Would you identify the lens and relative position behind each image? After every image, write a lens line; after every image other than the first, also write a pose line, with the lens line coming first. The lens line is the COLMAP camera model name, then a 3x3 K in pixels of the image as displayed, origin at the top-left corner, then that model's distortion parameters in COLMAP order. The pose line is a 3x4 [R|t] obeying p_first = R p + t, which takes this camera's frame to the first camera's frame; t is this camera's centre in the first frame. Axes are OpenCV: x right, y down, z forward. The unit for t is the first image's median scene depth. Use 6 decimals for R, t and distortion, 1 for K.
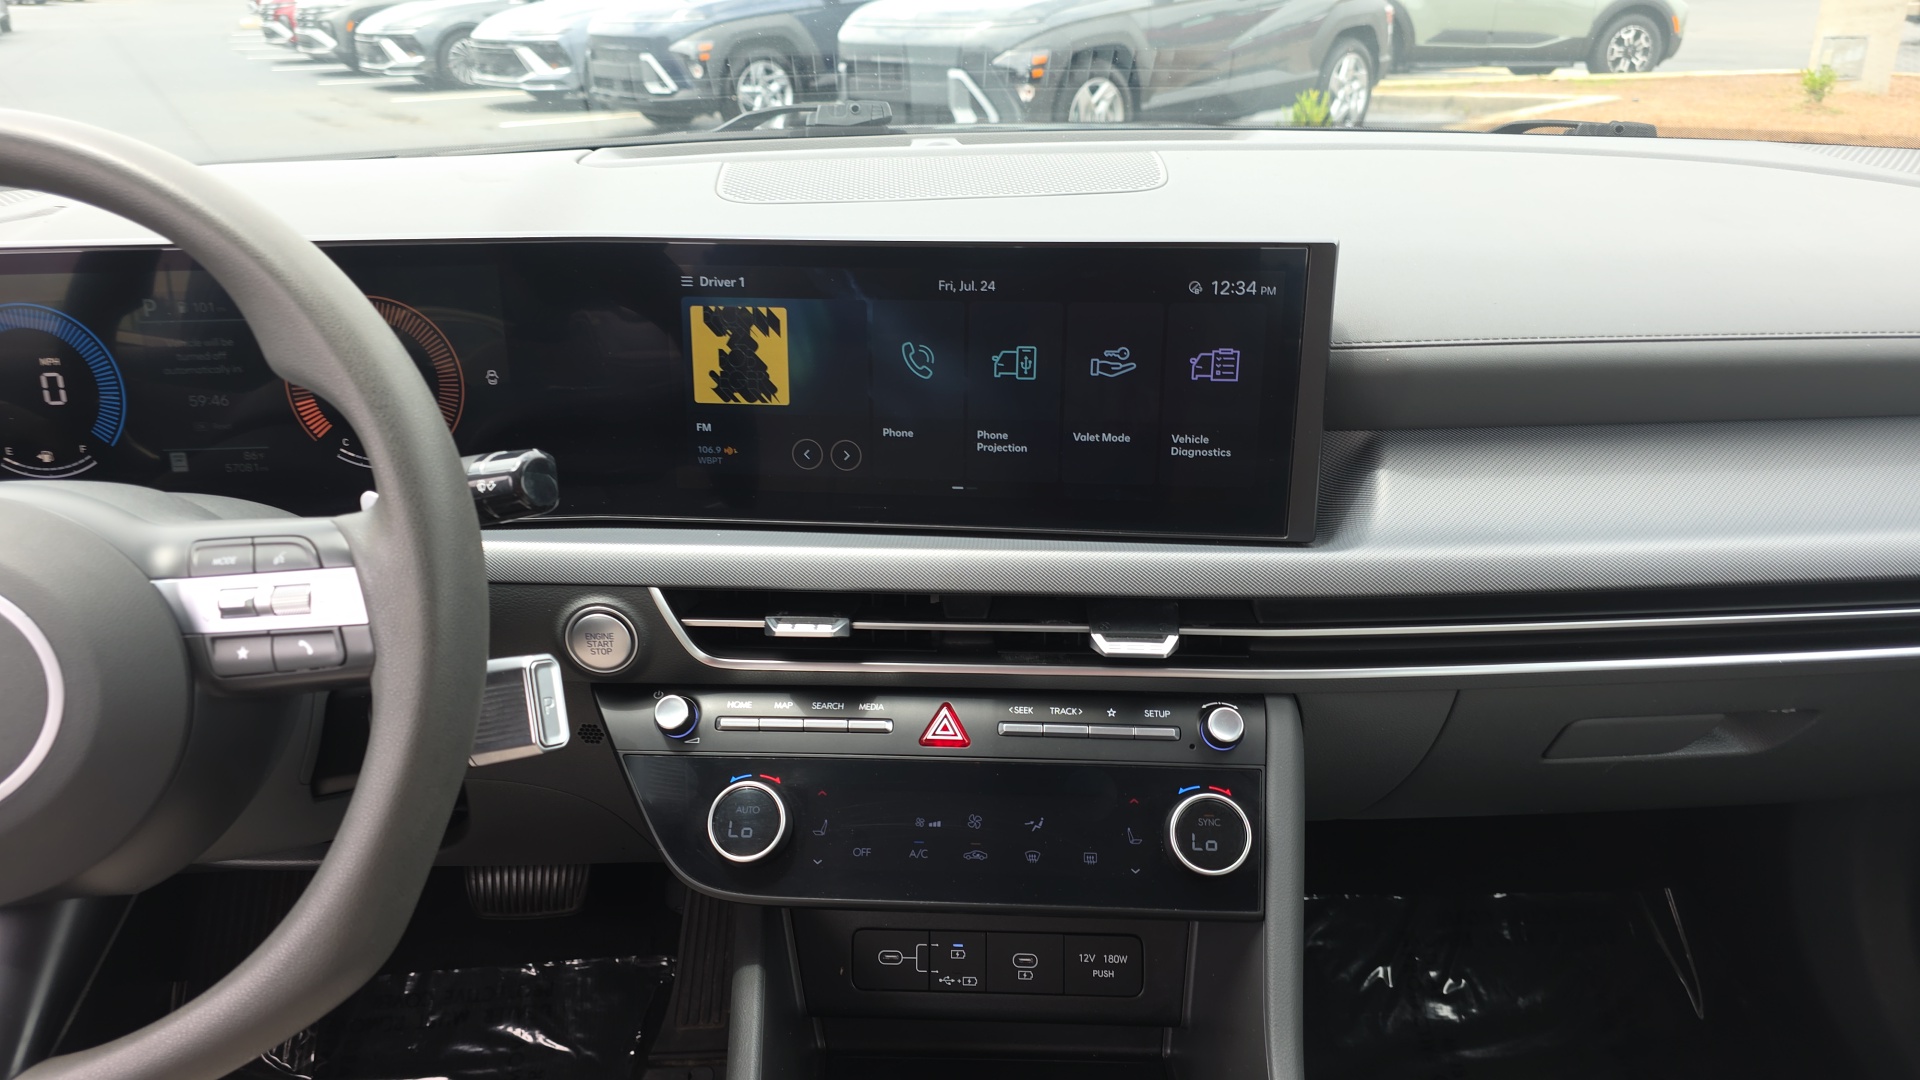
lens RADIAL K [[1271.6, 0, 960.0], [0, 1271.6, 540.0], [0, 0, 1]] dist [0.069392, -0.099713]
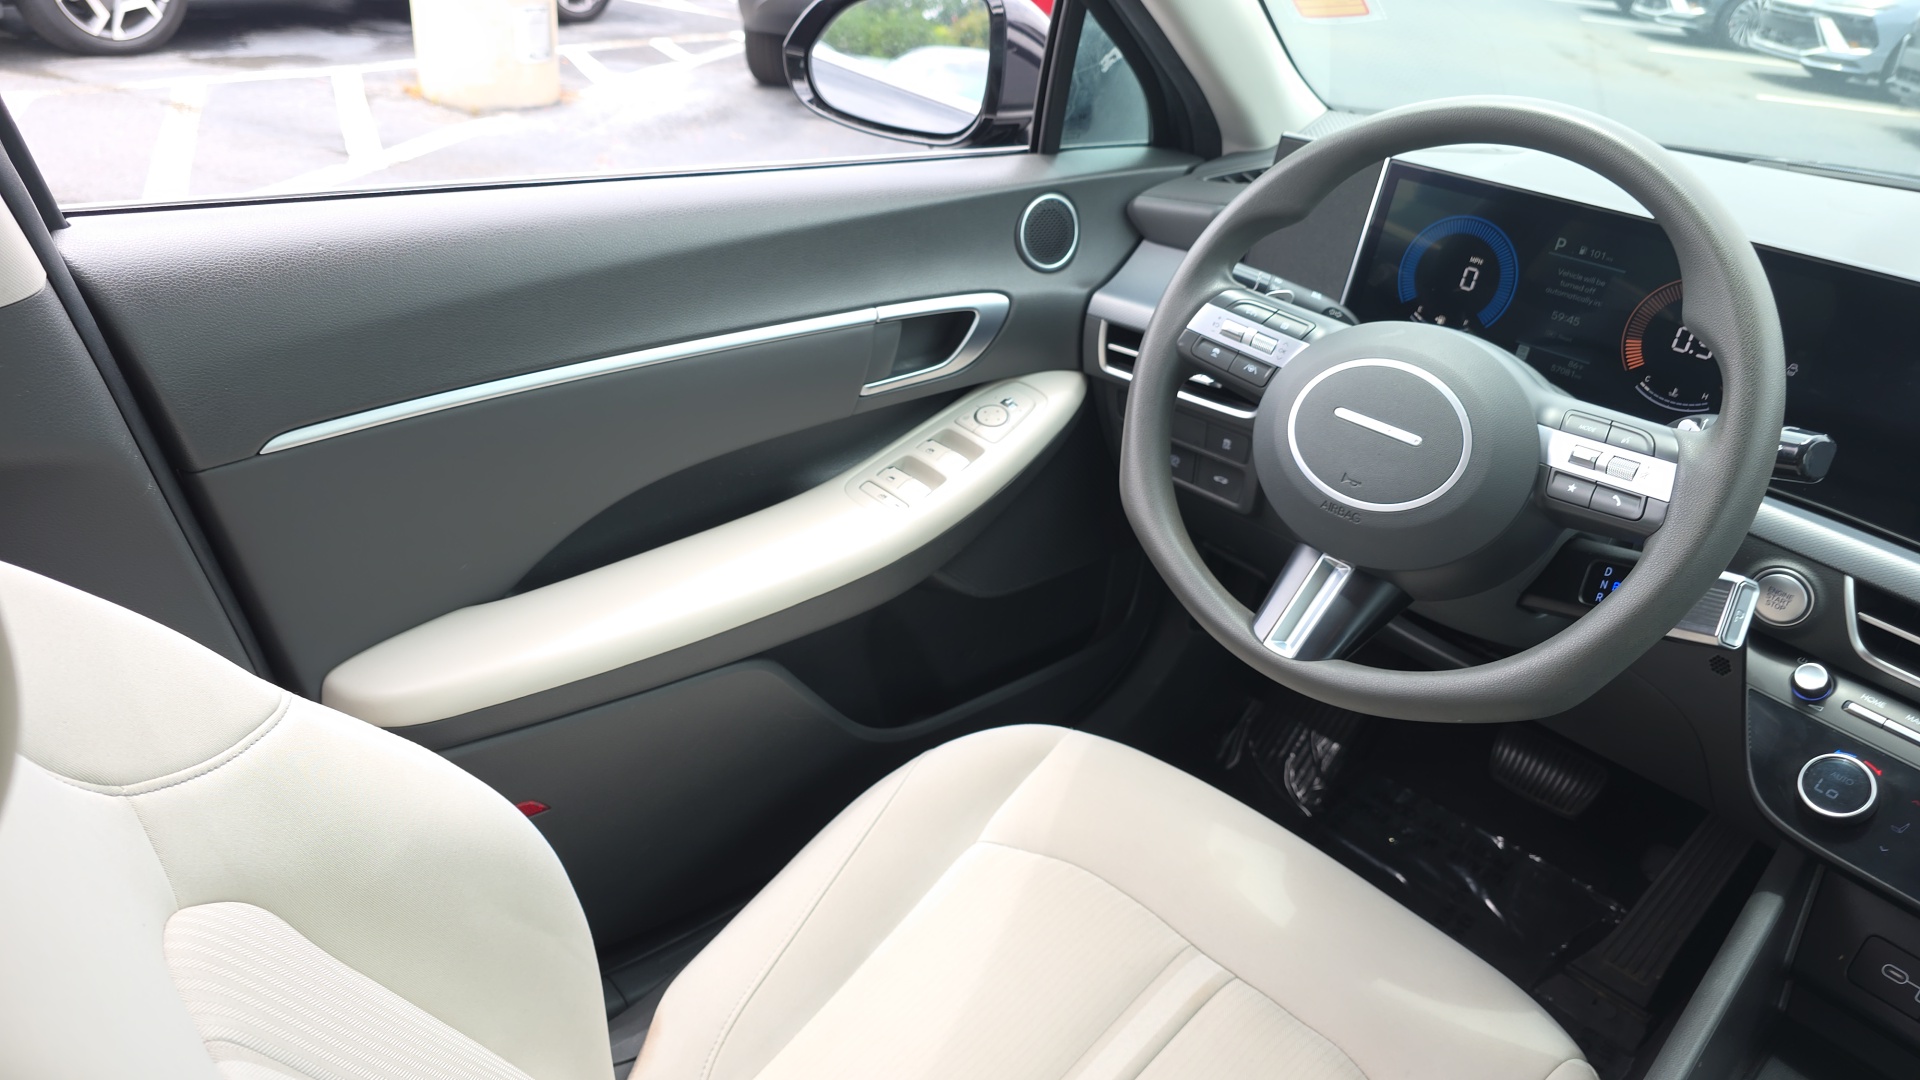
lens RADIAL K [[1315.9, 0, 933.4], [0, 1315.9, 532.8], [0, 0, 1]] dist [0.052574, -0.054334]
pose [[0.644933, 0.410114, -0.644878, -0.004905], [-0.390135, 0.902261, 0.183629, 0.103713], [0.657157, 0.133161, 0.741898, -0.484154]]
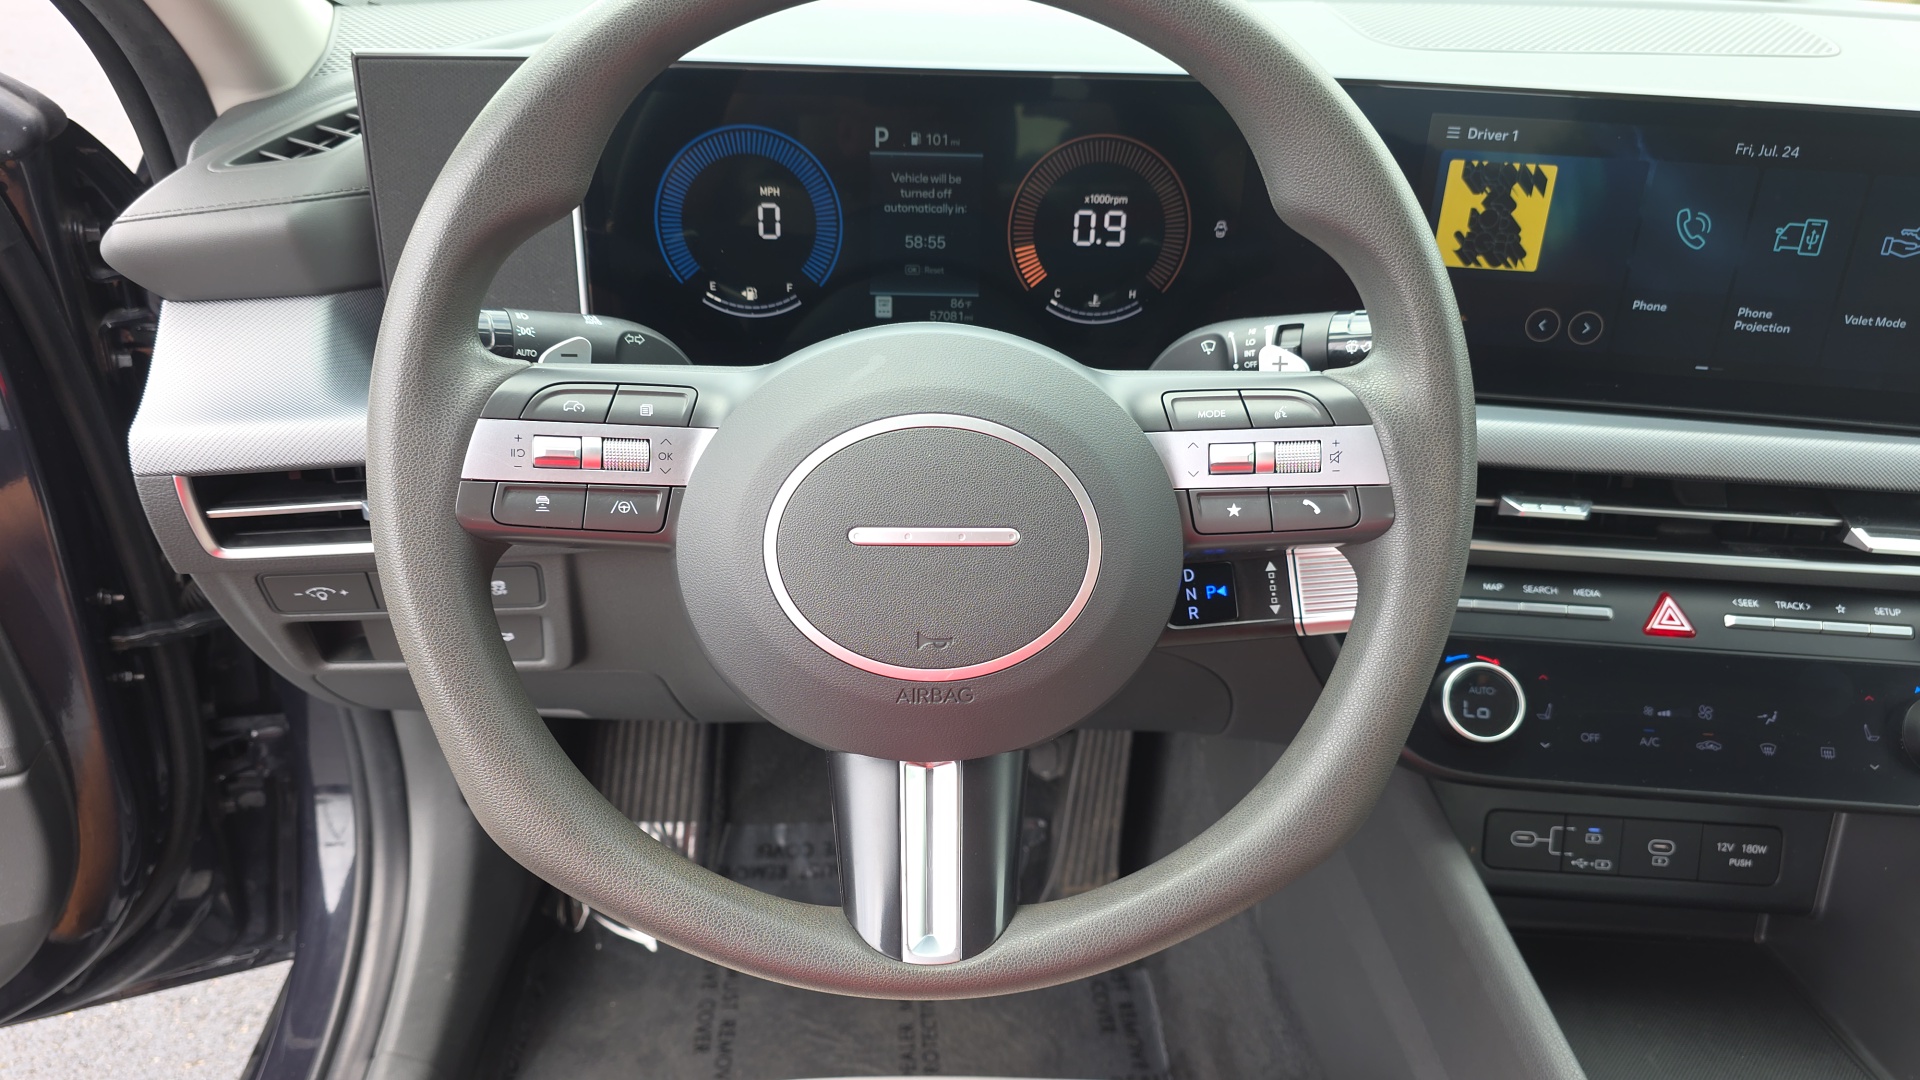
lens RADIAL K [[1260.1, 0, 954.3], [0, 1260.1, 563.2], [0, 0, 1]] dist [0.034676, -0.050377]
pose [[0.999047, 0.042527, 0.009862, -0.564473], [-0.043374, 0.992572, 0.113665, 0.020476], [-0.004955, -0.113984, 0.993470, 0.045078]]
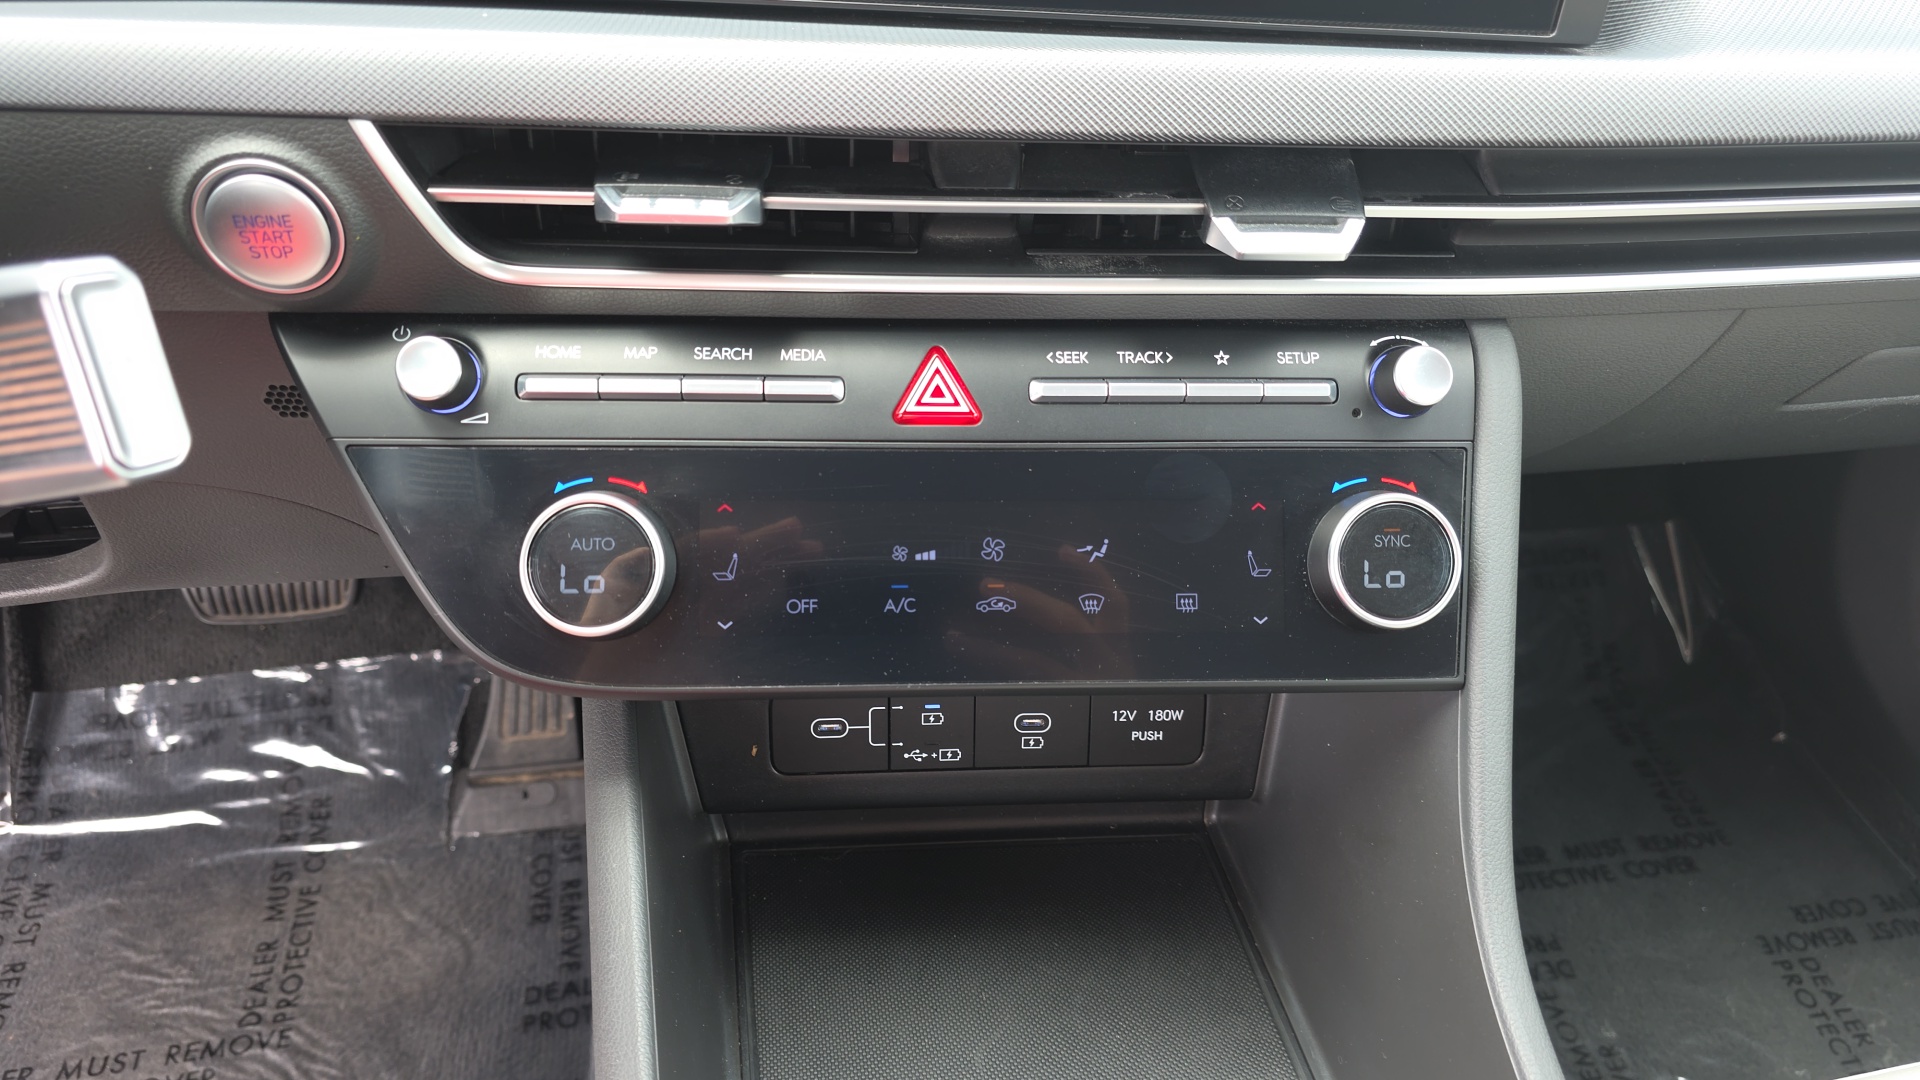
lens RADIAL K [[1264.1, 0, 946.7], [0, 1264.1, 534.1], [0, 0, 1]] dist [0.051532, -0.045889]
pose [[0.990799, -0.033793, 0.131052, -0.082943], [-0.007242, 0.953700, 0.300674, 0.039354], [-0.135144, -0.298856, 0.944680, 0.445447]]
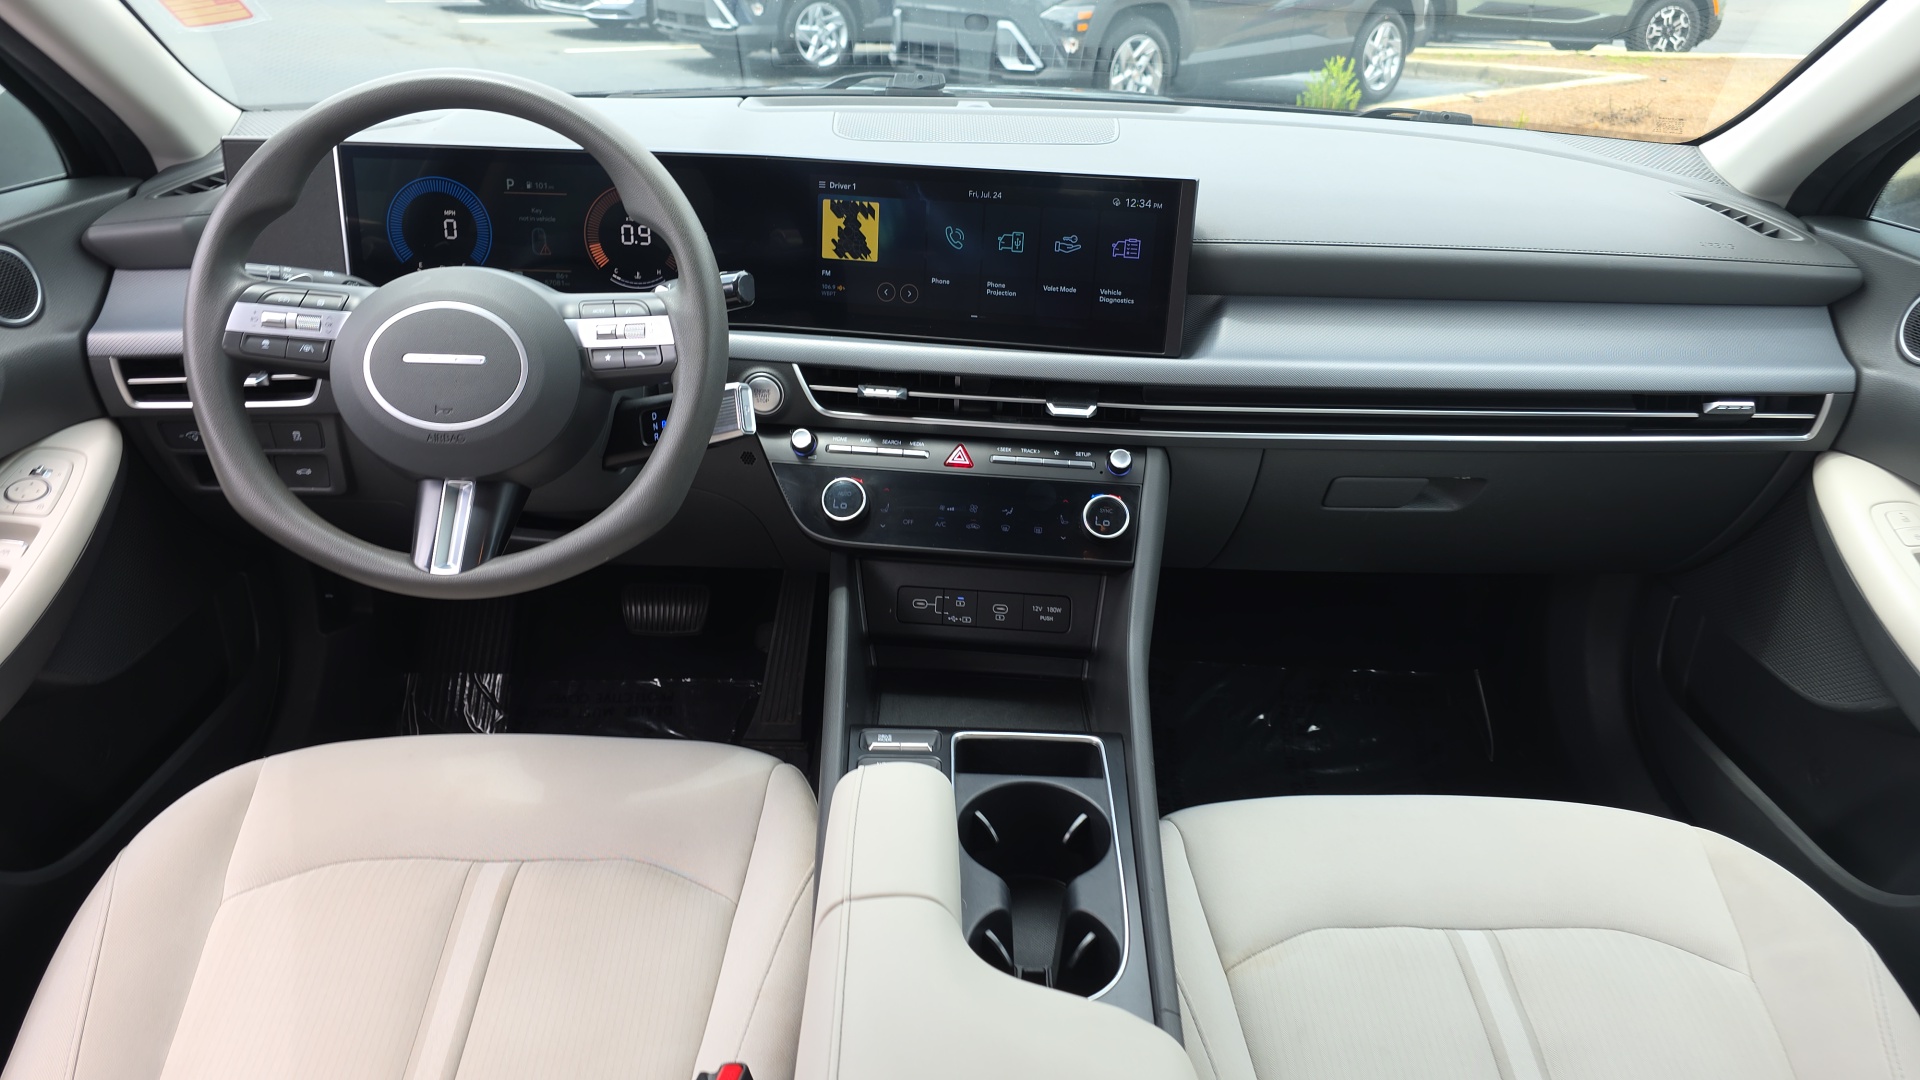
lens RADIAL K [[1281.6, 0, 968.8], [0, 1281.6, 543.8], [0, 0, 1]] dist [0.029631, -0.032680]
pose [[0.998511, 0.053285, -0.011642, 0.026957], [-0.052757, 0.997735, 0.041737, 0.190926], [0.013840, -0.041060, 0.999061, -0.718650]]
